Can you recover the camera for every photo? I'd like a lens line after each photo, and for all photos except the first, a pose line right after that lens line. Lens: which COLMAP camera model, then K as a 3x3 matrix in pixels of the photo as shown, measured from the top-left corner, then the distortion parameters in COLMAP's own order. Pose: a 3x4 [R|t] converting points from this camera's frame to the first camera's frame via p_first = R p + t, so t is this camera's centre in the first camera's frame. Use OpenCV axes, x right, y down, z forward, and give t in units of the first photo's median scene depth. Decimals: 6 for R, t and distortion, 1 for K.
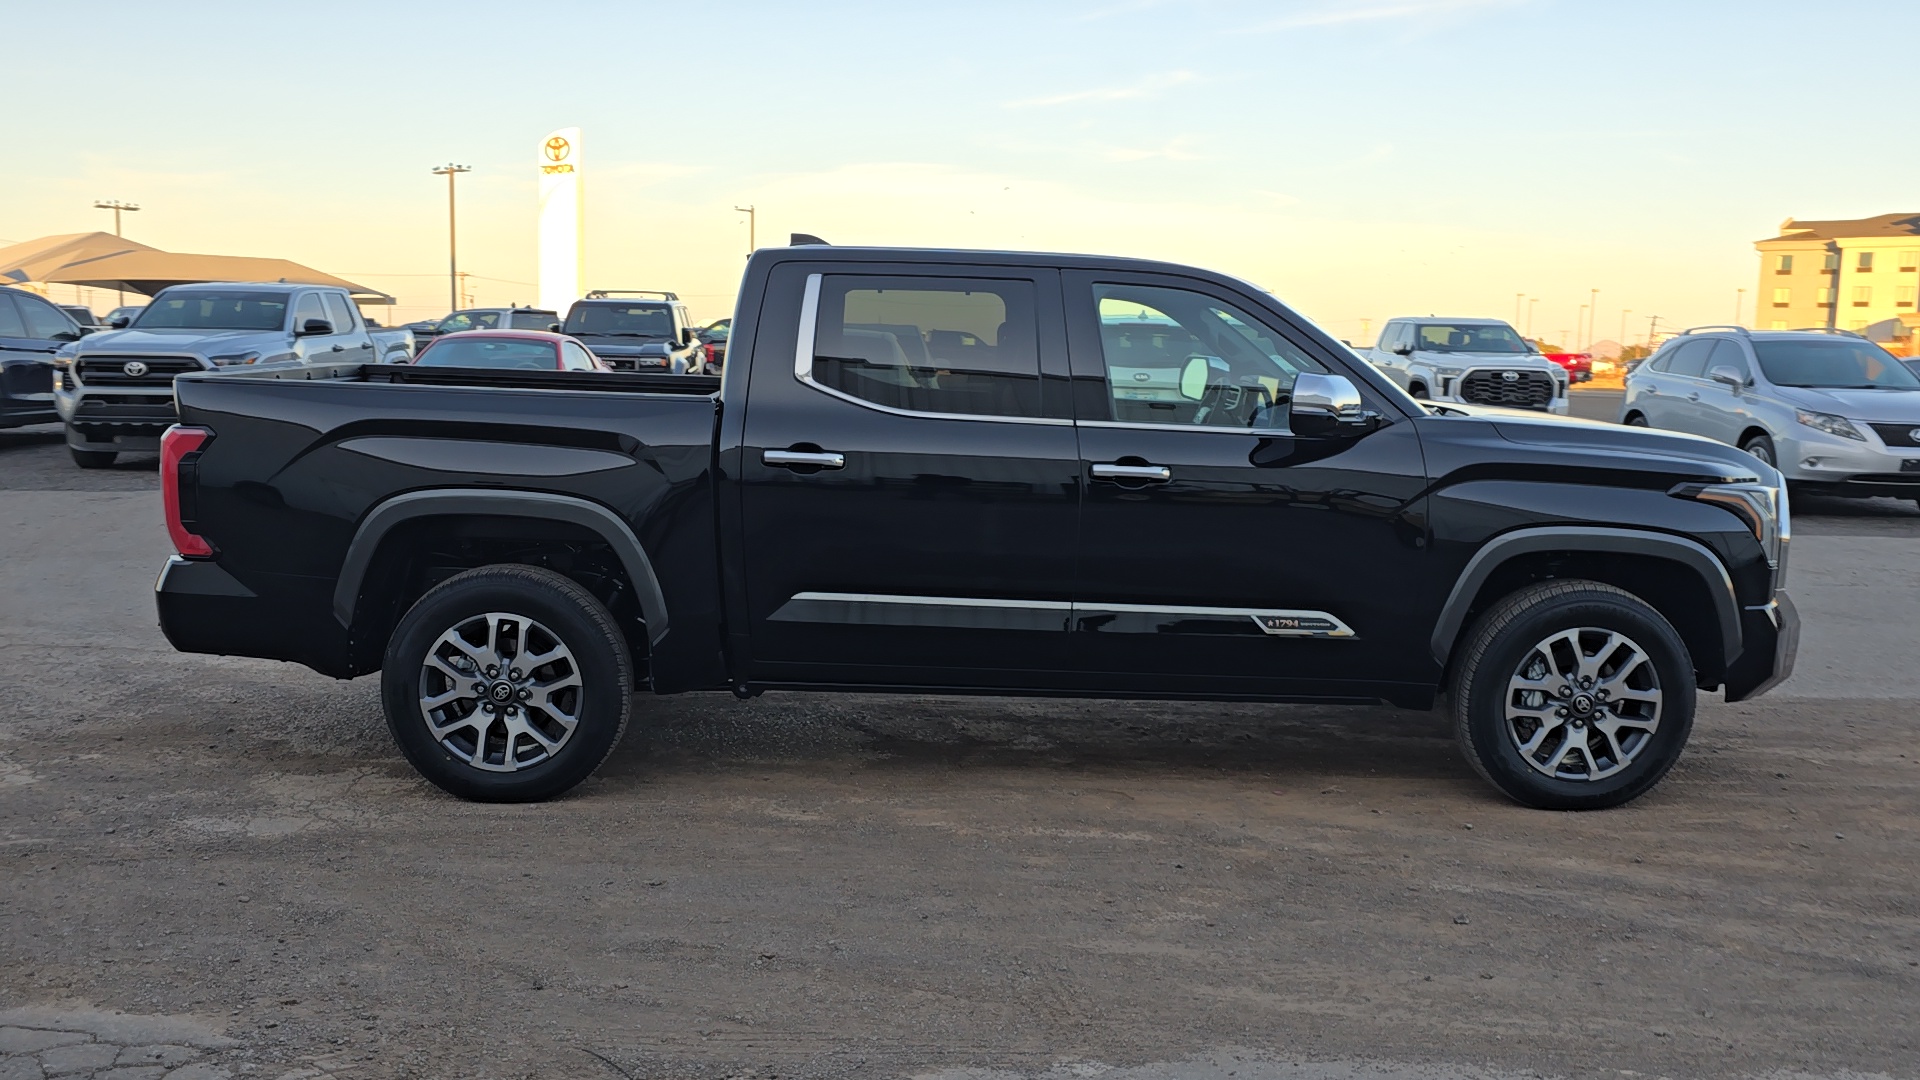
lens RADIAL K [[1591.9, 0, 964.9], [0, 1591.9, 535.6], [0, 0, 1]] dist [-0.004447, 0.011745]
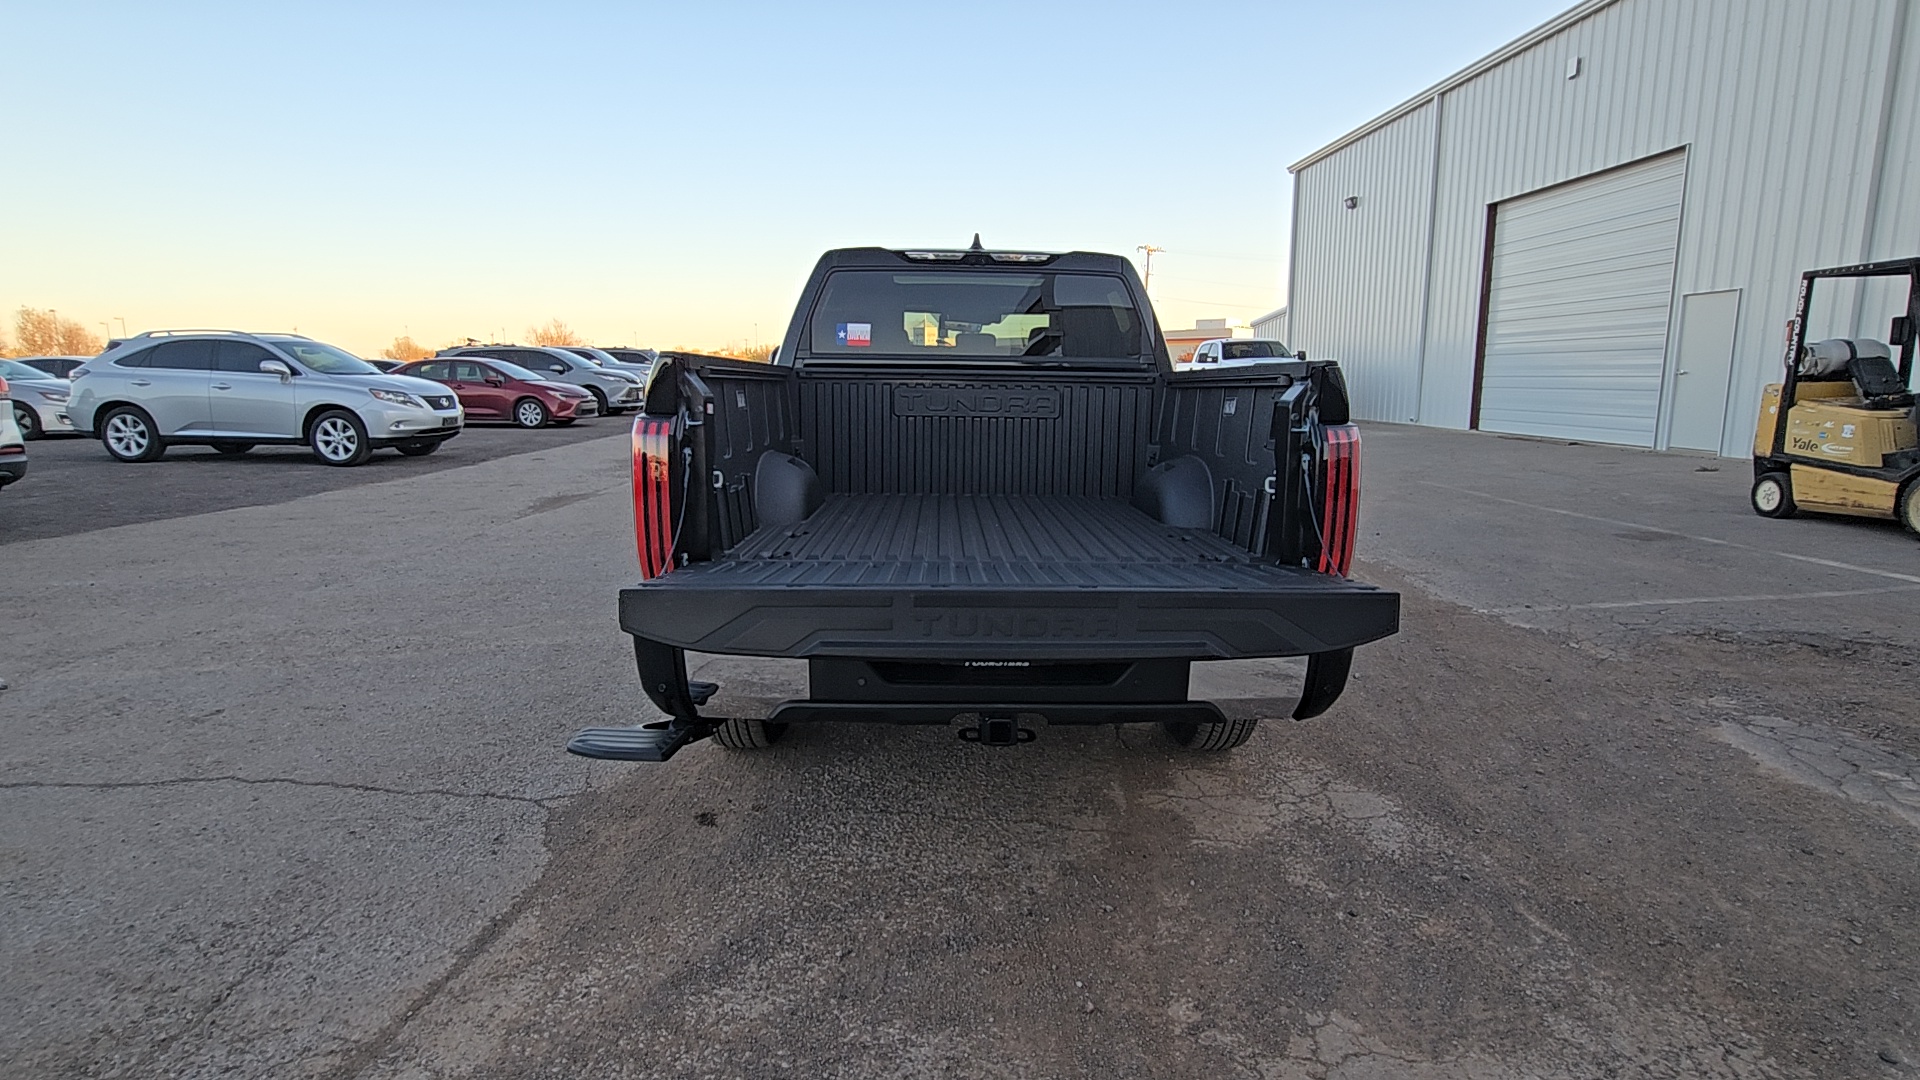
lens RADIAL K [[952.2, 0, 973.1], [0, 952.2, 573.6], [0, 0, 1]] dist [-0.004845, 0.006266]
pose [[0.002094, -0.230135, 0.973156, -0.938670], [0.121172, 0.966046, 0.228193, -0.124460], [-0.992629, 0.117442, 0.029909, 1.141322]]
